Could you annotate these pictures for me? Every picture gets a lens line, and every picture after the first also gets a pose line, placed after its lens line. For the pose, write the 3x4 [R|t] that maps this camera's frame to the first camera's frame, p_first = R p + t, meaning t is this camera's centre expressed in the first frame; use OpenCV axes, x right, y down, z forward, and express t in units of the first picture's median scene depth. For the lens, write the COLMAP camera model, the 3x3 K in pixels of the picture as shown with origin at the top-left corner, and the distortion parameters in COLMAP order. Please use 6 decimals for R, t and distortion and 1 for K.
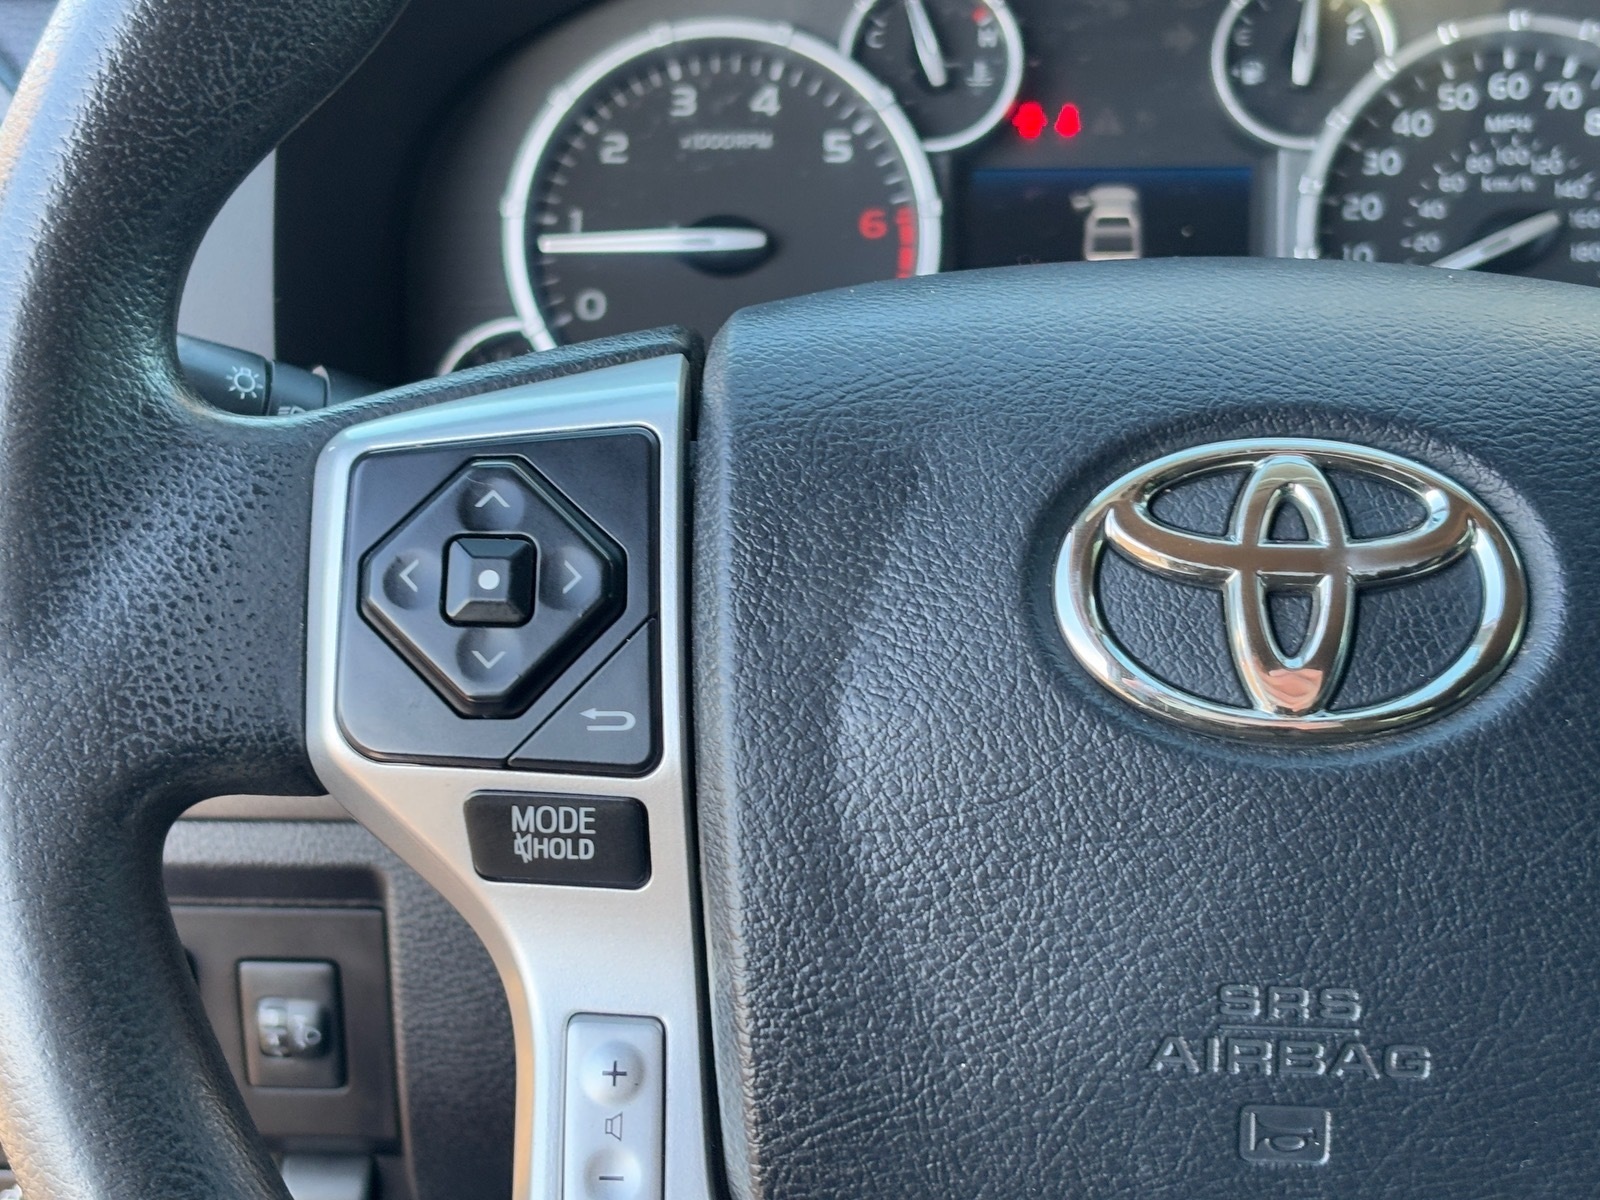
lens RADIAL K [[2844.0, 0, 789.2], [0, 2844.0, 606.6], [0, 0, 1]] dist [0.086908, 0.000000]
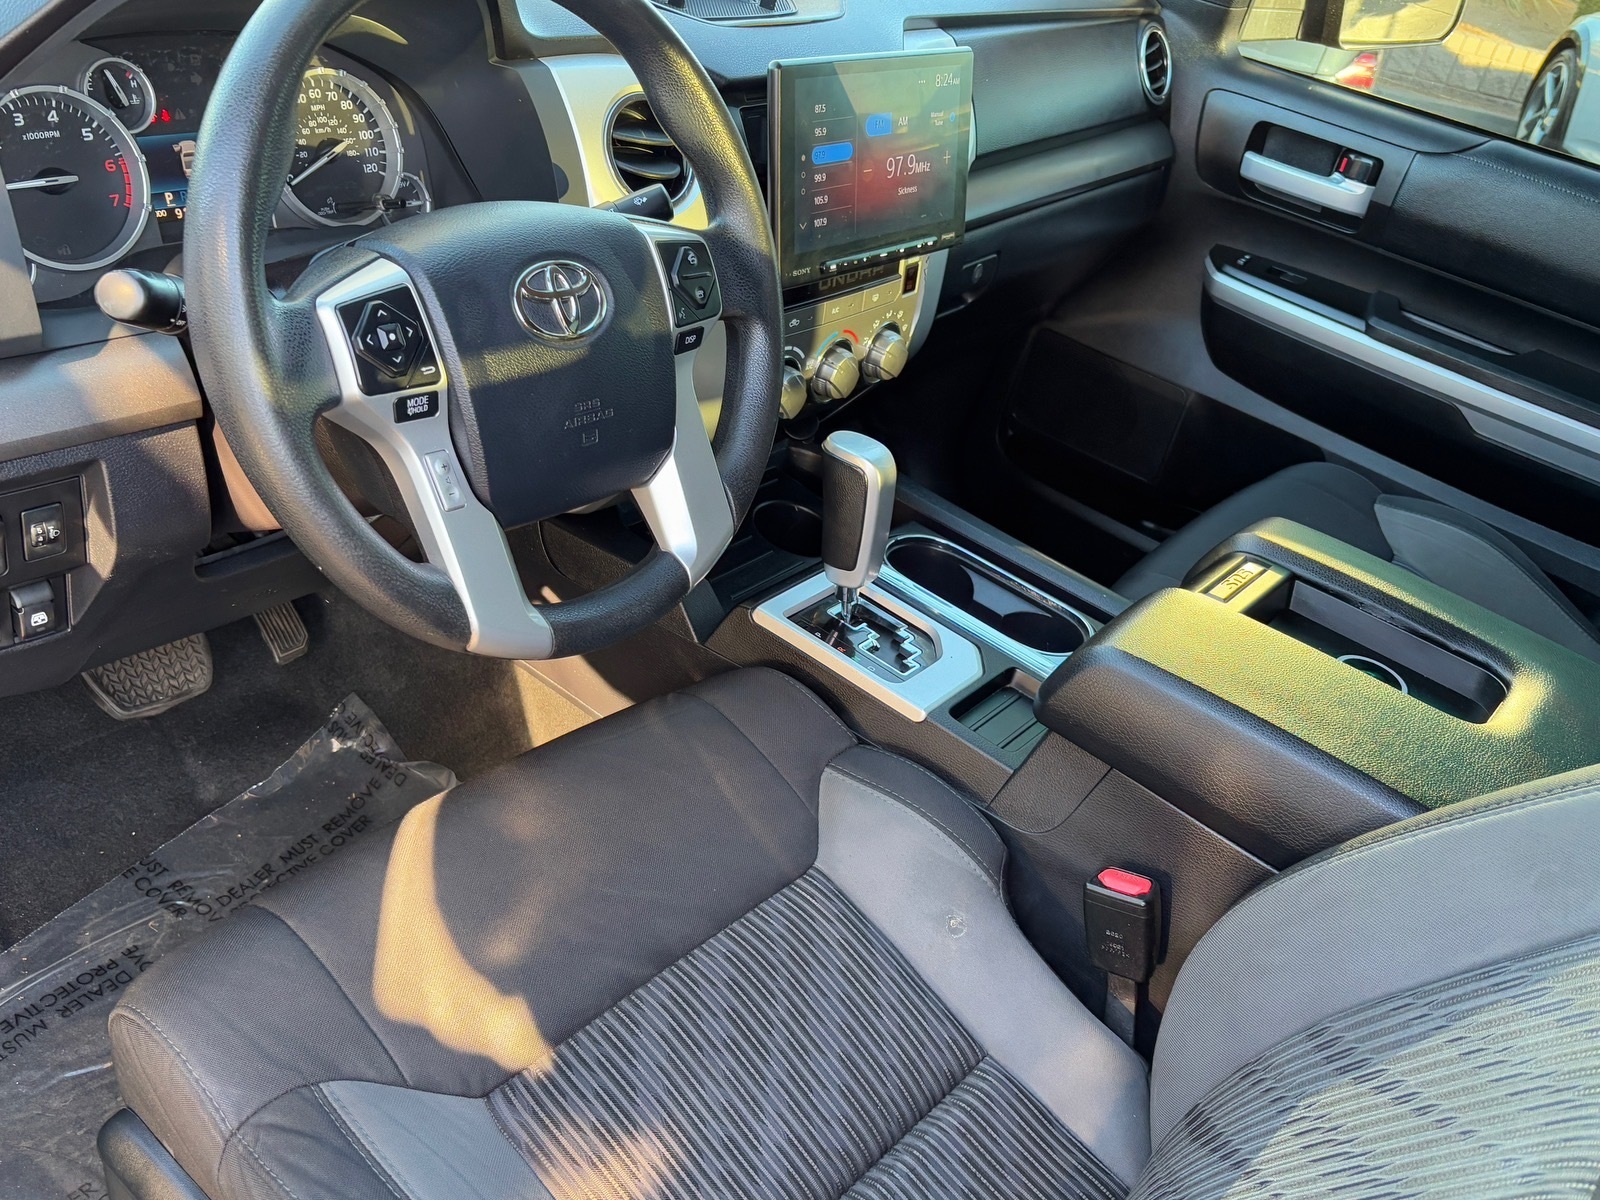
lens RADIAL K [[1471.9, 0, 801.4], [0, 1471.9, 616.7], [0, 0, 1]] dist [0.023058, 0.000000]
pose [[0.582713, -0.329340, 0.742954, -0.801417], [0.107494, 0.937407, 0.331229, -0.147148], [-0.805538, -0.113149, 0.581641, -0.310355]]
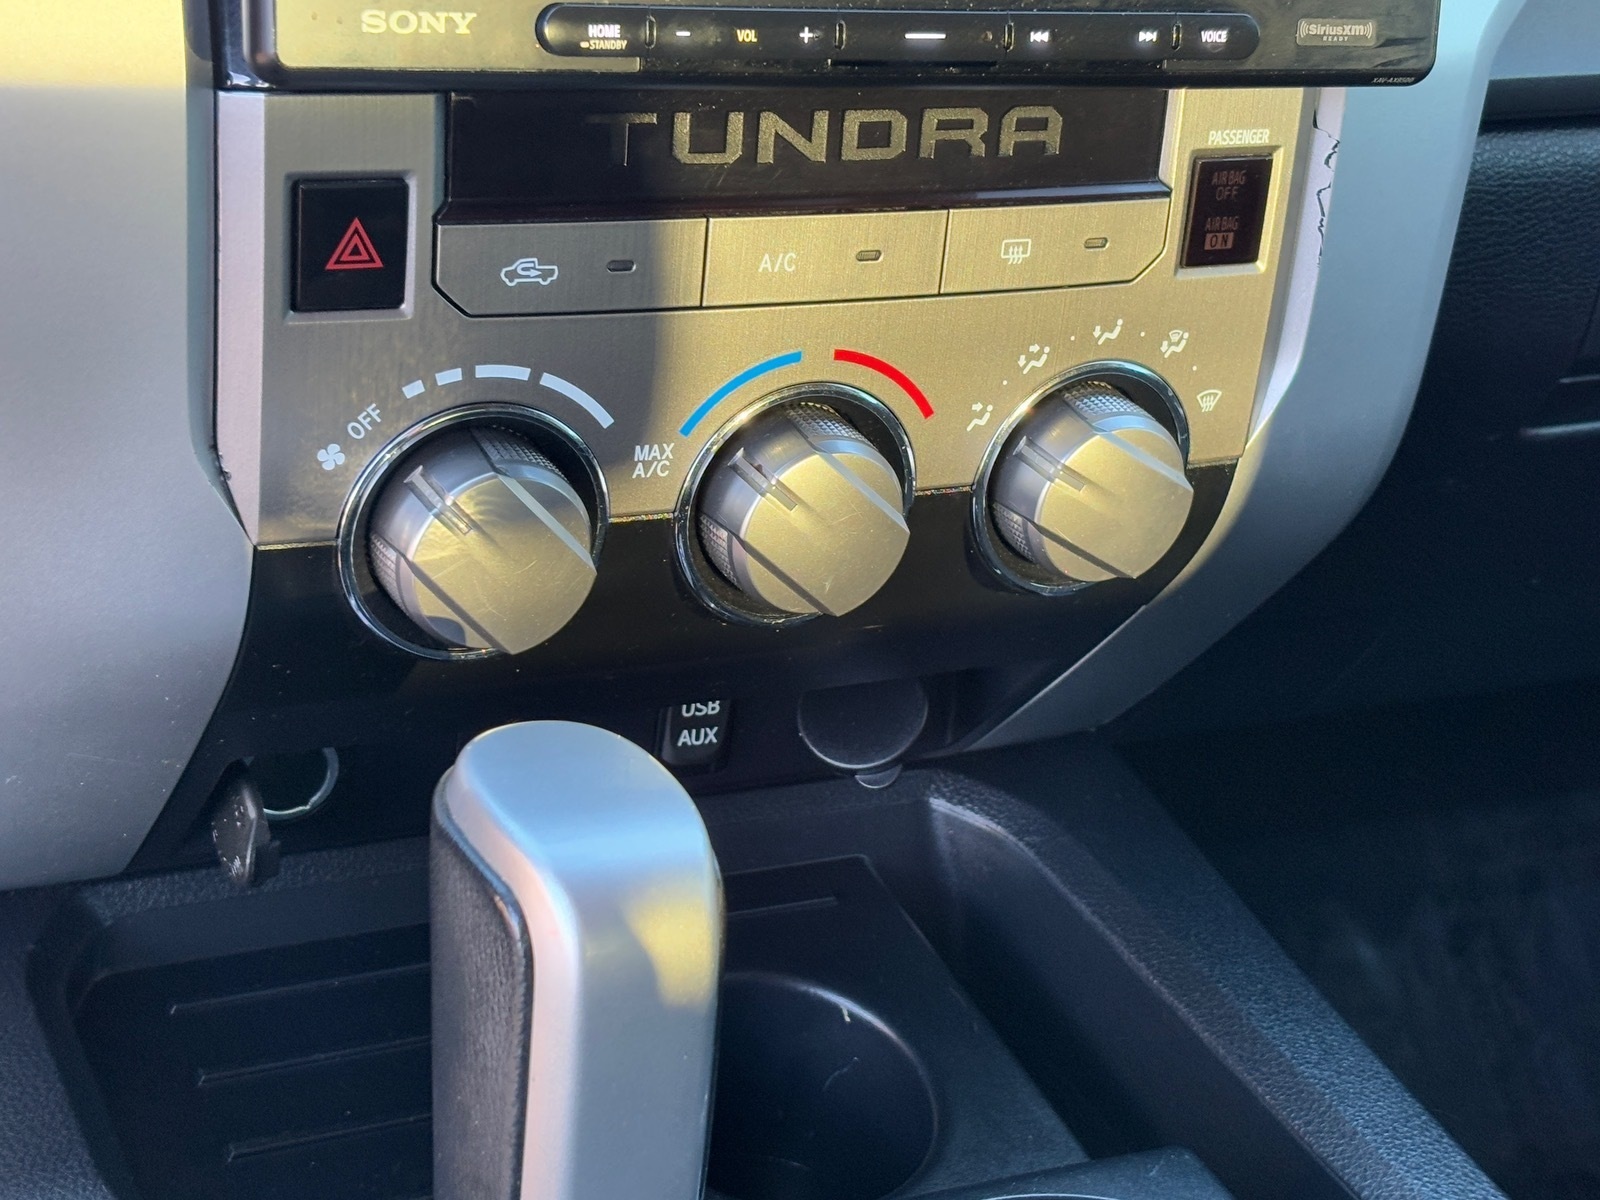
lens RADIAL K [[2769.7, 0, 822.4], [0, 2769.7, 579.4], [0, 0, 1]] dist [0.179047, 0.000000]
pose [[0.869670, -0.090394, 0.485287, 0.389899], [0.037746, 0.992390, 0.117208, 0.126630], [-0.492188, -0.083615, 0.866464, 0.022179]]
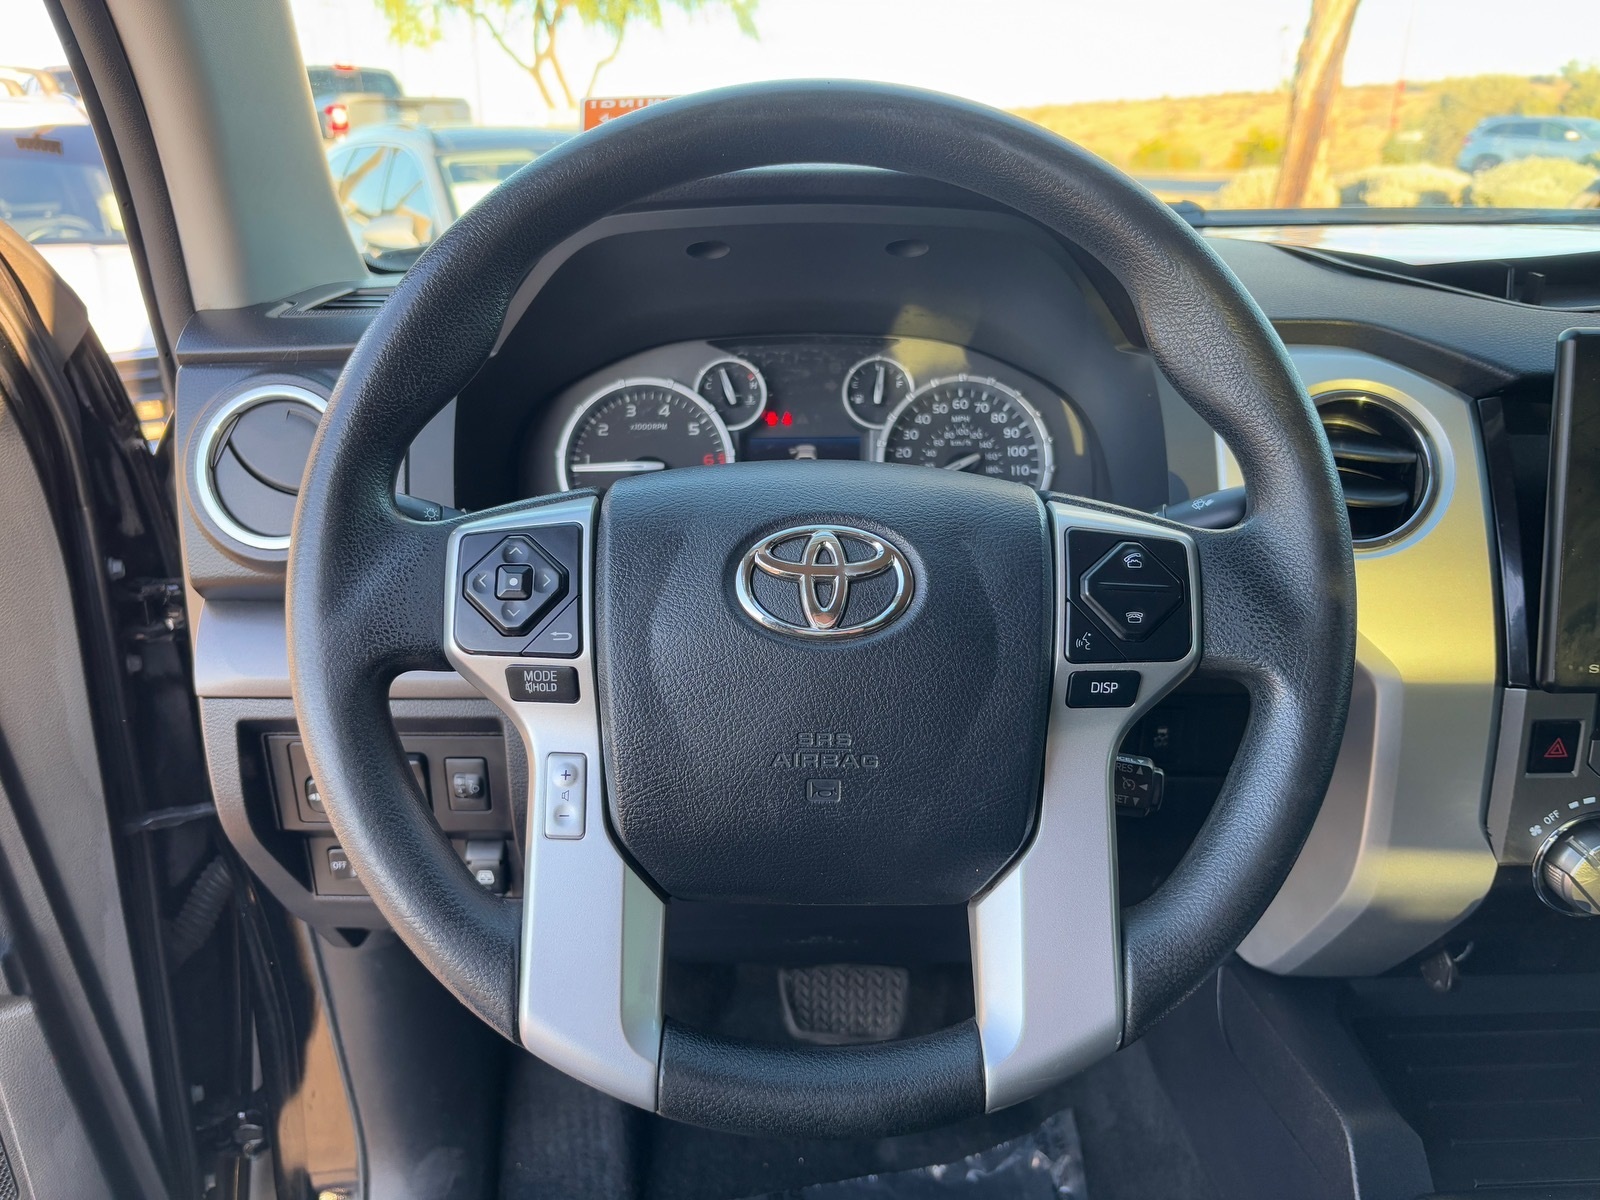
lens RADIAL K [[1228.6, 0, 790.8], [0, 1228.6, 608.9], [0, 0, 1]] dist [0.040911, -0.067027]
pose [[0.998959, -0.011966, 0.044014, 0.059759], [0.013345, 0.999425, -0.031171, 0.033413], [-0.043616, 0.031725, 0.998545, -0.073773]]
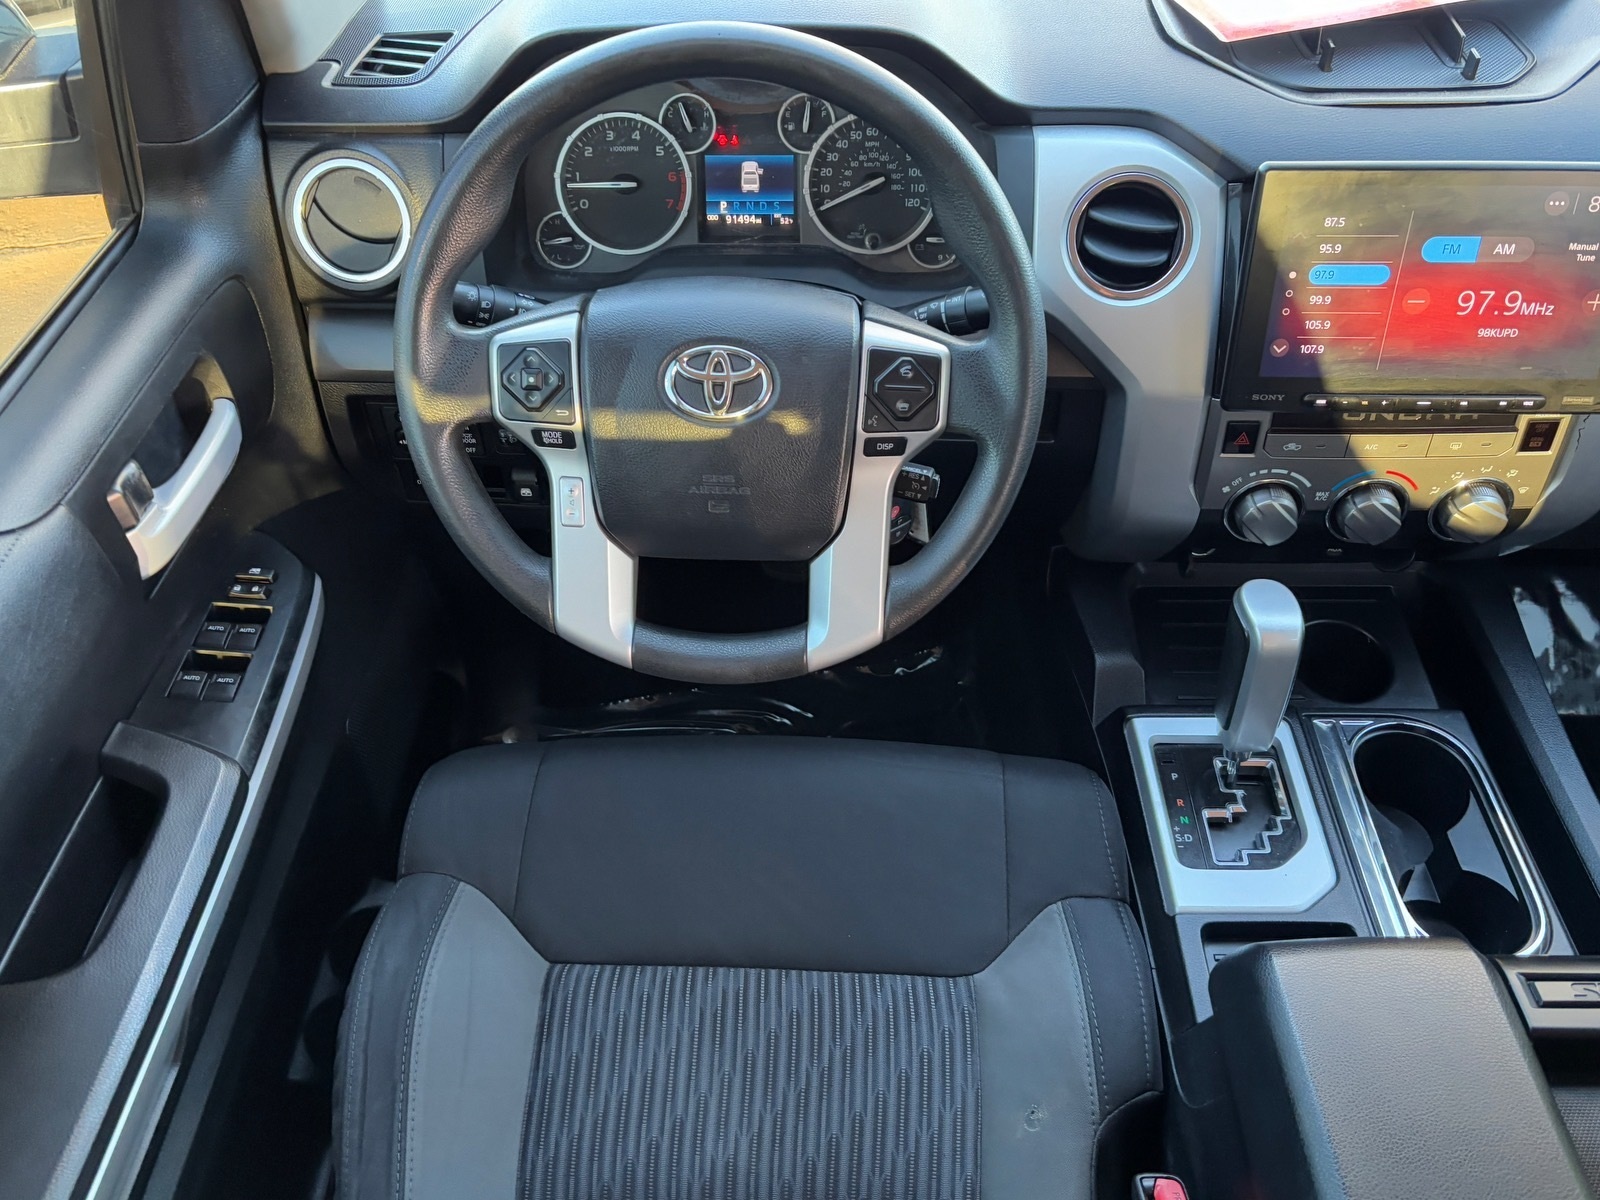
lens RADIAL K [[1333.6, 0, 807.6], [0, 1333.6, 619.8], [0, 0, 1]] dist [0.034574, -0.040857]
pose [[0.999864, -0.011101, 0.012202, 0.176718], [0.005636, 0.925060, 0.379778, -0.275998], [-0.015504, -0.379658, 0.924997, -0.631365]]
